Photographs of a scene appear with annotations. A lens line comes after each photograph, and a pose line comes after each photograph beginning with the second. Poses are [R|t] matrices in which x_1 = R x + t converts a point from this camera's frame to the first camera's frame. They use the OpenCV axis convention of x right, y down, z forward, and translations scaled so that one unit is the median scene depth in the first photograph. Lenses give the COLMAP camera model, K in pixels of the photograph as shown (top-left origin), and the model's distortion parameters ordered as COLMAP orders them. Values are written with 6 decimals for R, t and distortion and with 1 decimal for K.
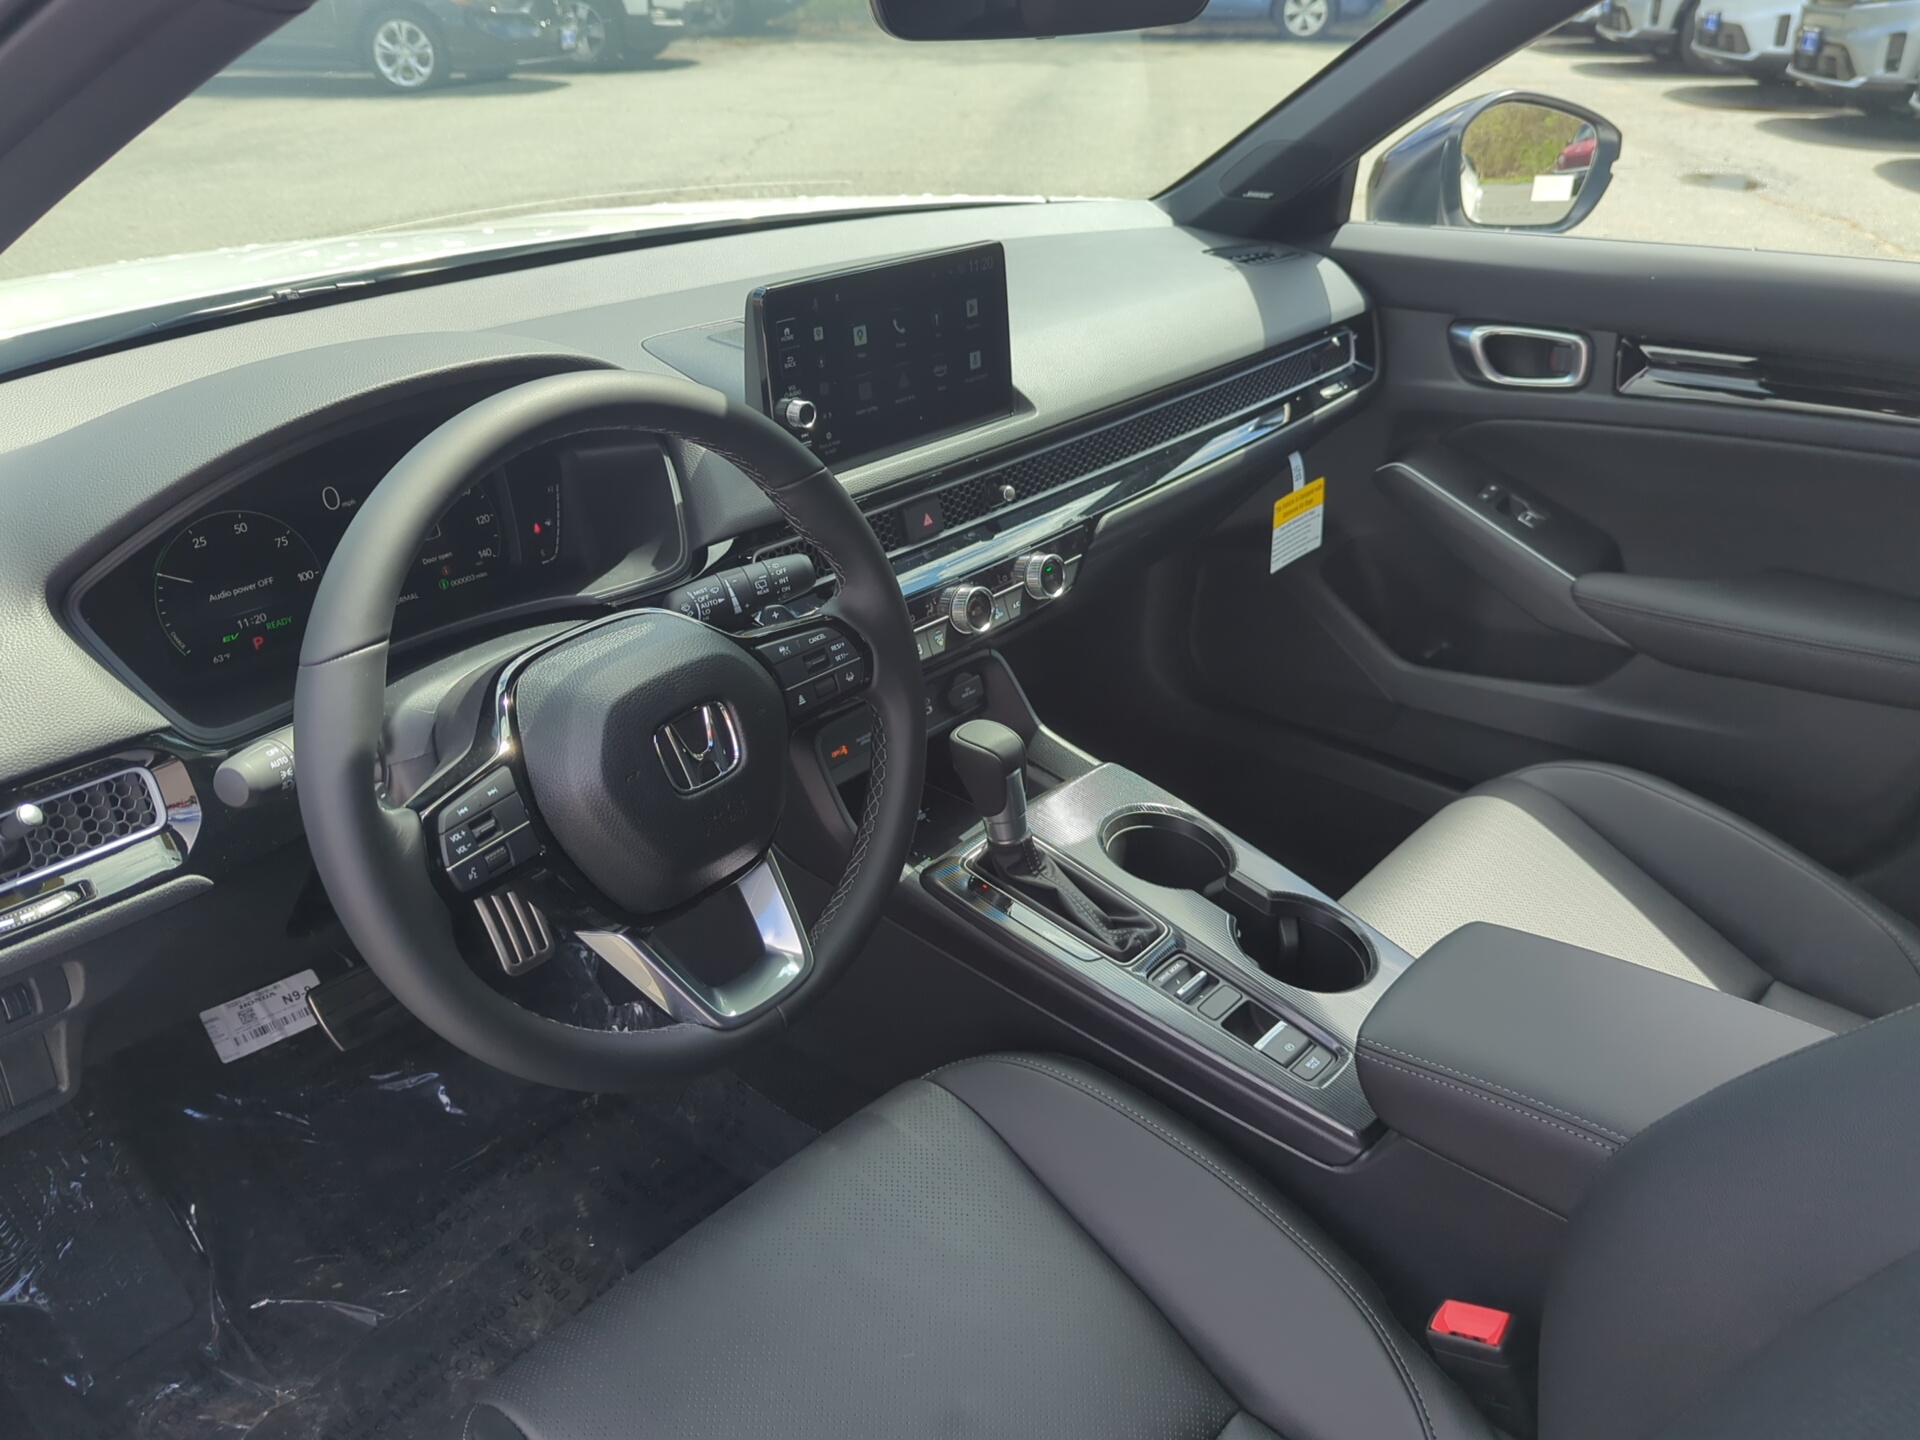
lens RADIAL K [[1566.2, 0, 975.8], [0, 1566.2, 701.7], [0, 0, 1]] dist [0.058054, -0.053030]
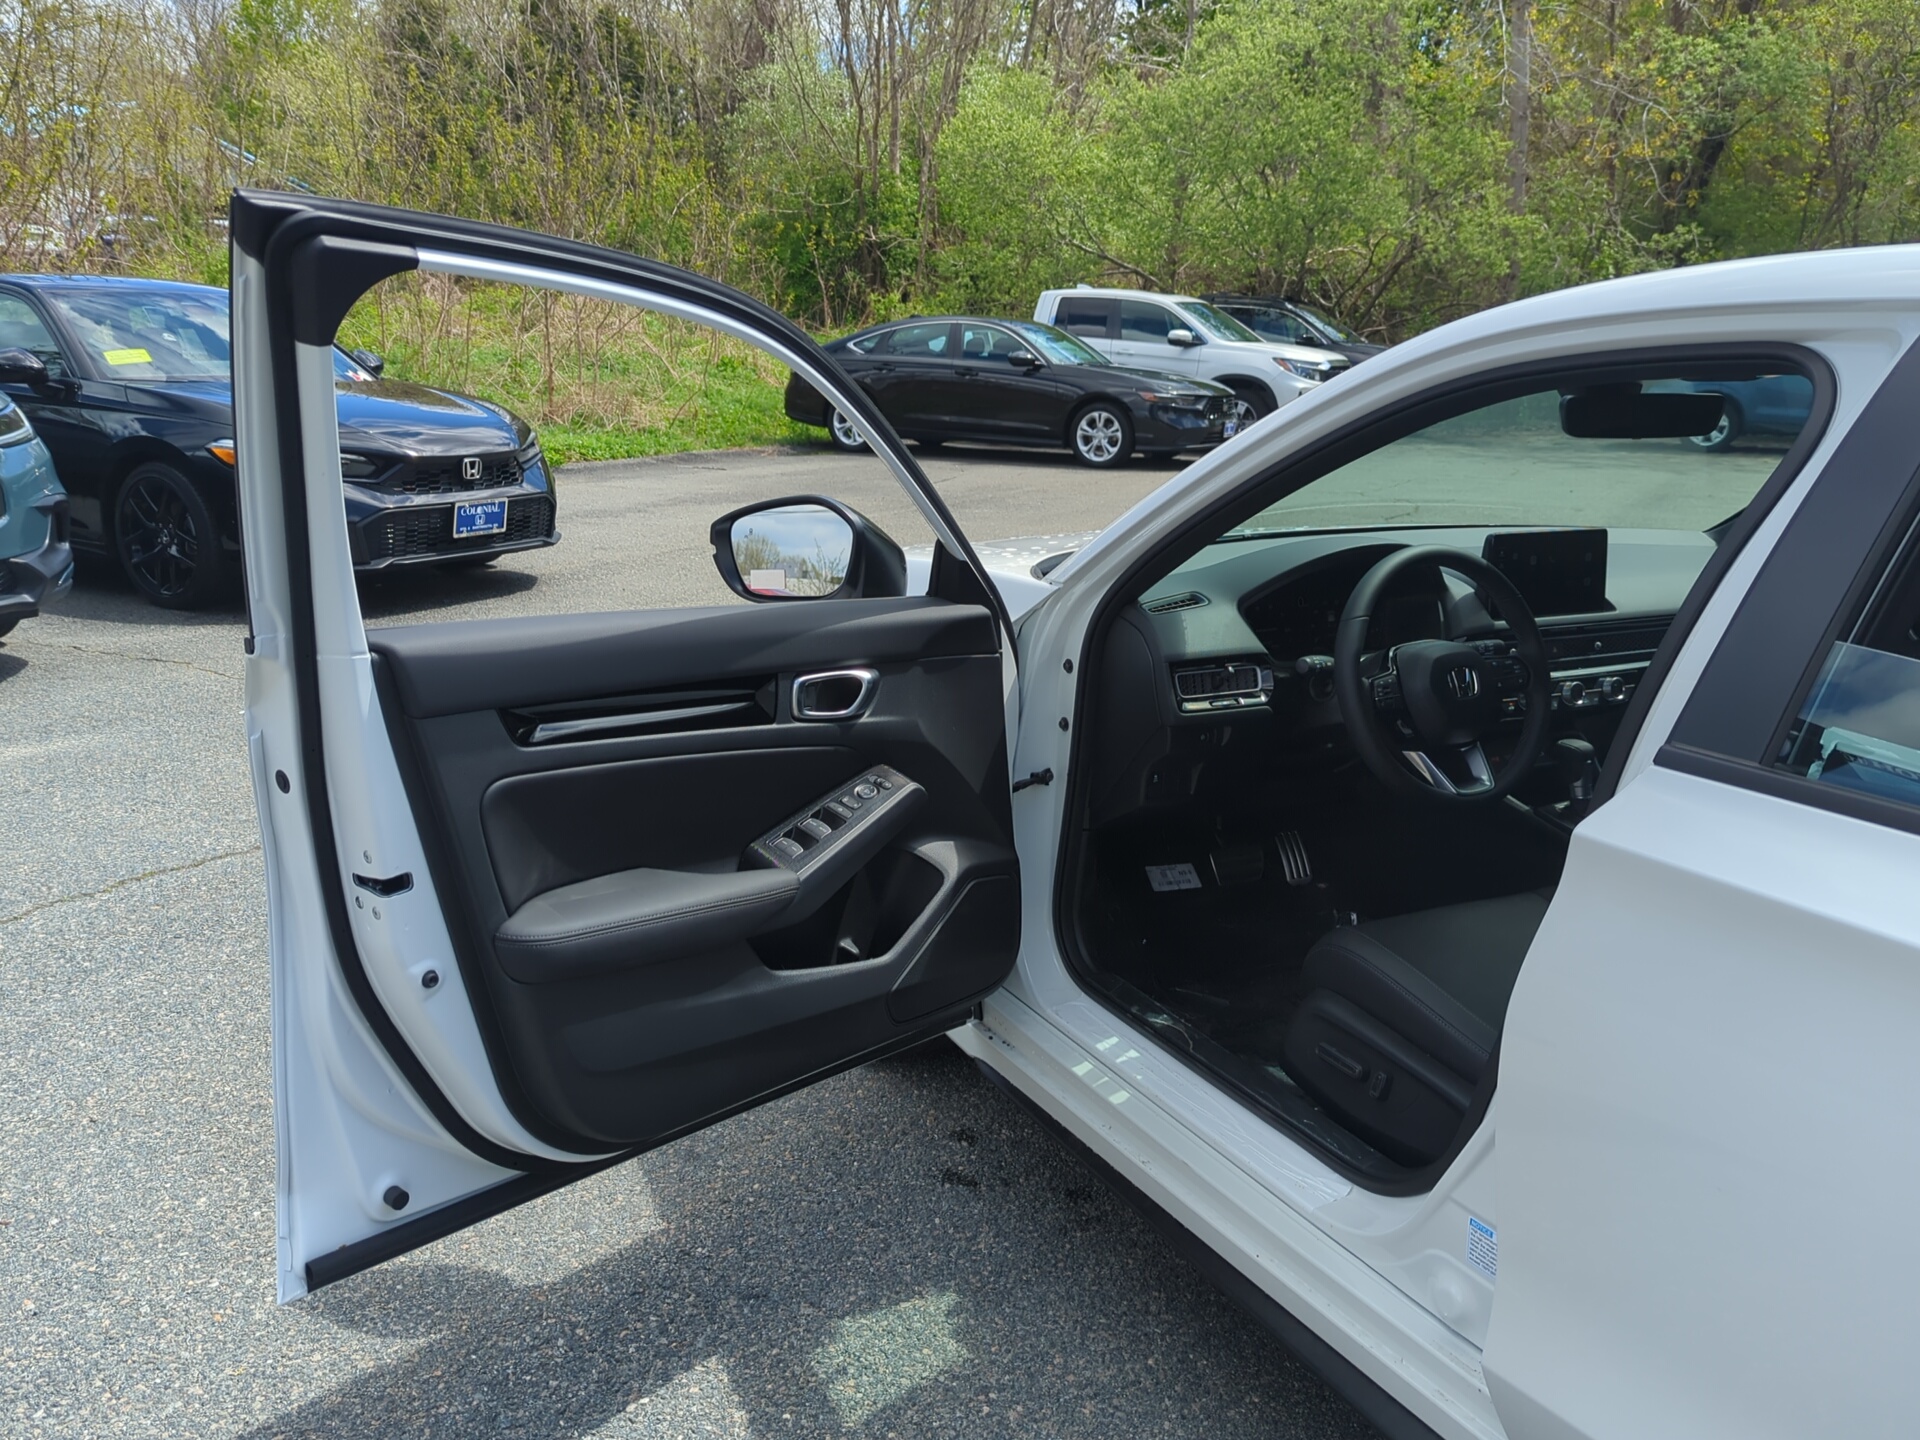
lens RADIAL K [[1566.2, 0, 975.8], [0, 1566.2, 701.7], [0, 0, 1]] dist [0.058054, -0.053030]
pose [[0.930675, 0.105095, -0.350426, -0.005009], [-0.181246, 0.964493, -0.192102, 0.480596], [0.317794, 0.242298, 0.916678, -1.125009]]
